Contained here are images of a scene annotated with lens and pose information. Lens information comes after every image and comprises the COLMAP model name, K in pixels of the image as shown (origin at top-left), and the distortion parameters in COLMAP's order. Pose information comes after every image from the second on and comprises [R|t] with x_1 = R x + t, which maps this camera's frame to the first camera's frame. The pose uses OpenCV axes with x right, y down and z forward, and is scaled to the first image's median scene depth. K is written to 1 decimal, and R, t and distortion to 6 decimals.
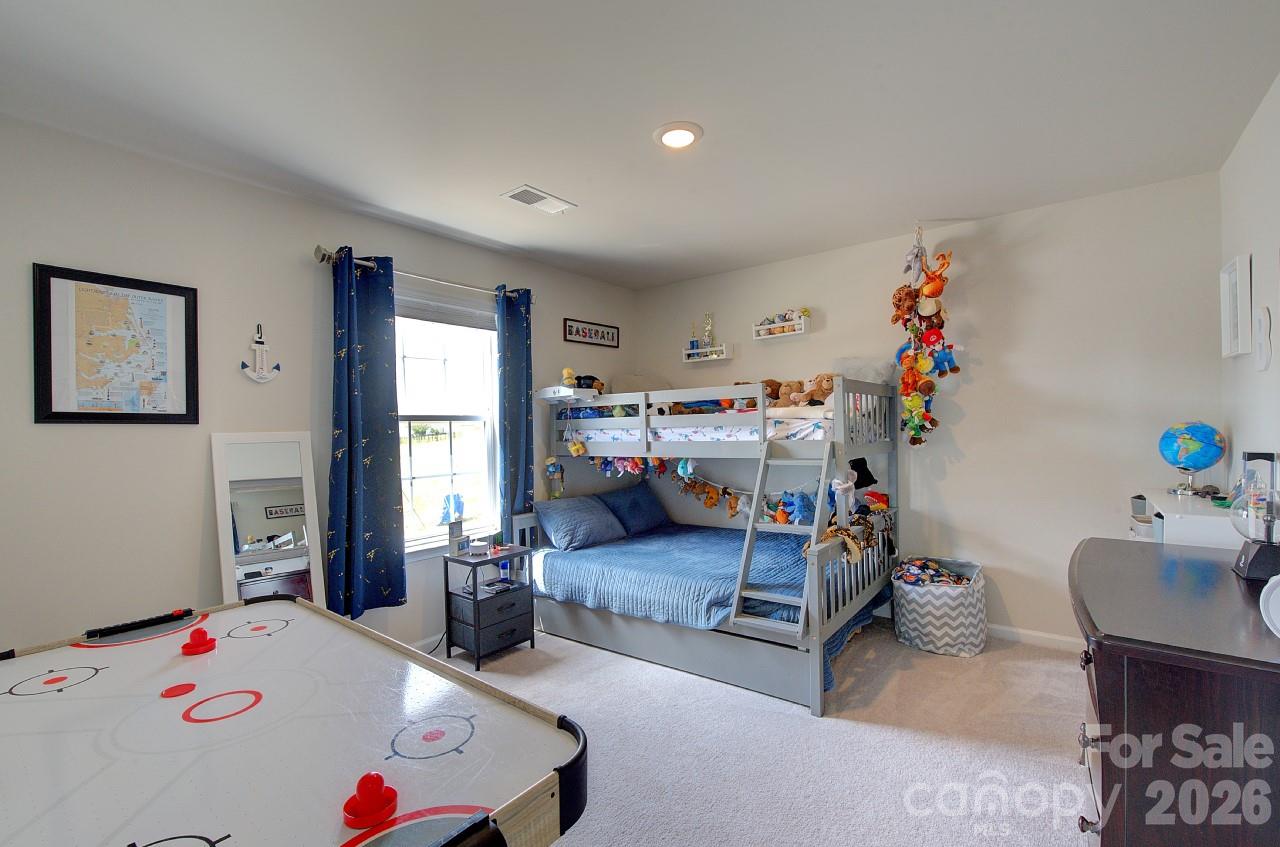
lens RADIAL K [[572.1, 0, 644.2], [0, 572.1, 429.6], [0, 0, 1]] dist [0.001097, 0.000119]
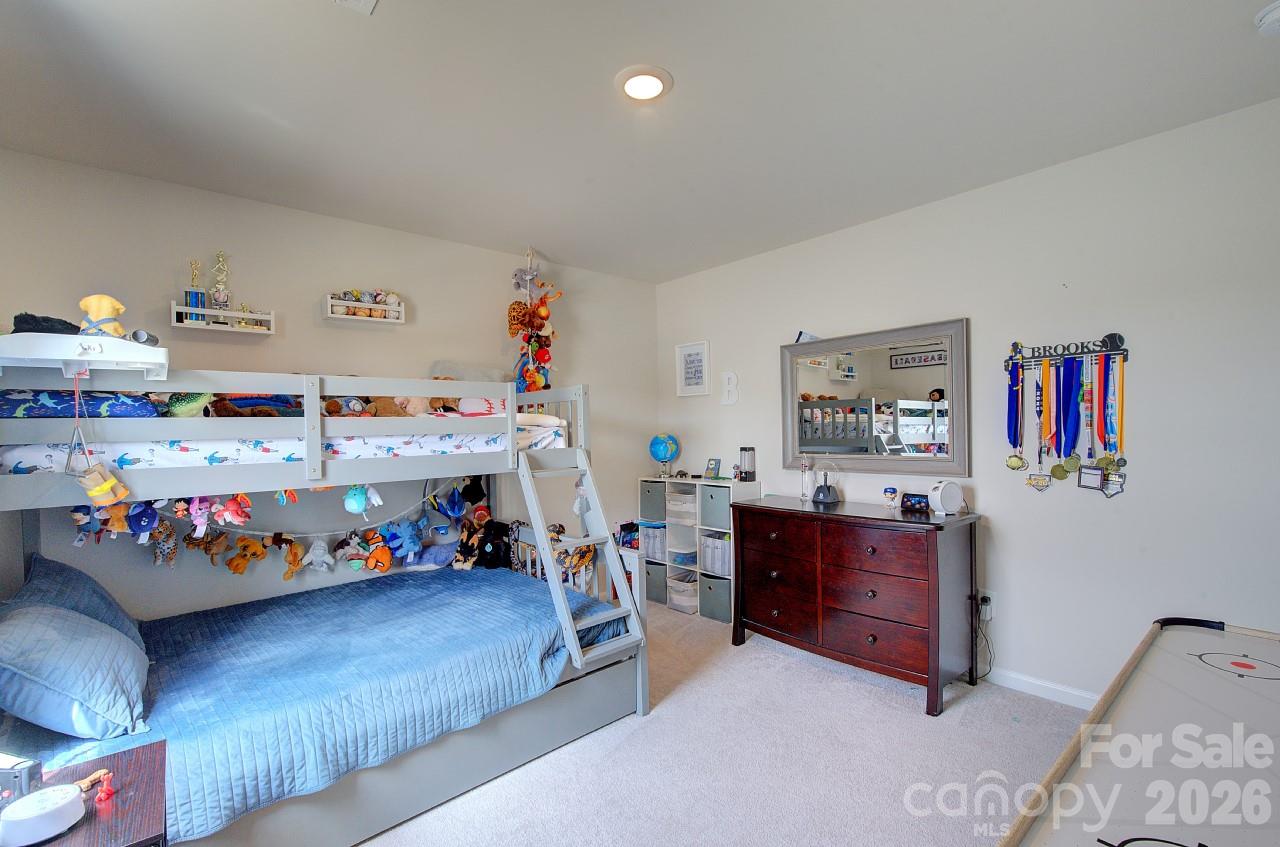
lens RADIAL K [[572.1, 0, 644.2], [0, 572.1, 429.6], [0, 0, 1]] dist [0.001097, 0.000119]
pose [[0.177113, 0.018912, 0.984009, -0.508334], [0.023128, 0.999459, -0.023371, 0.010349], [-0.983919, 0.026897, 0.176580, 0.573710]]
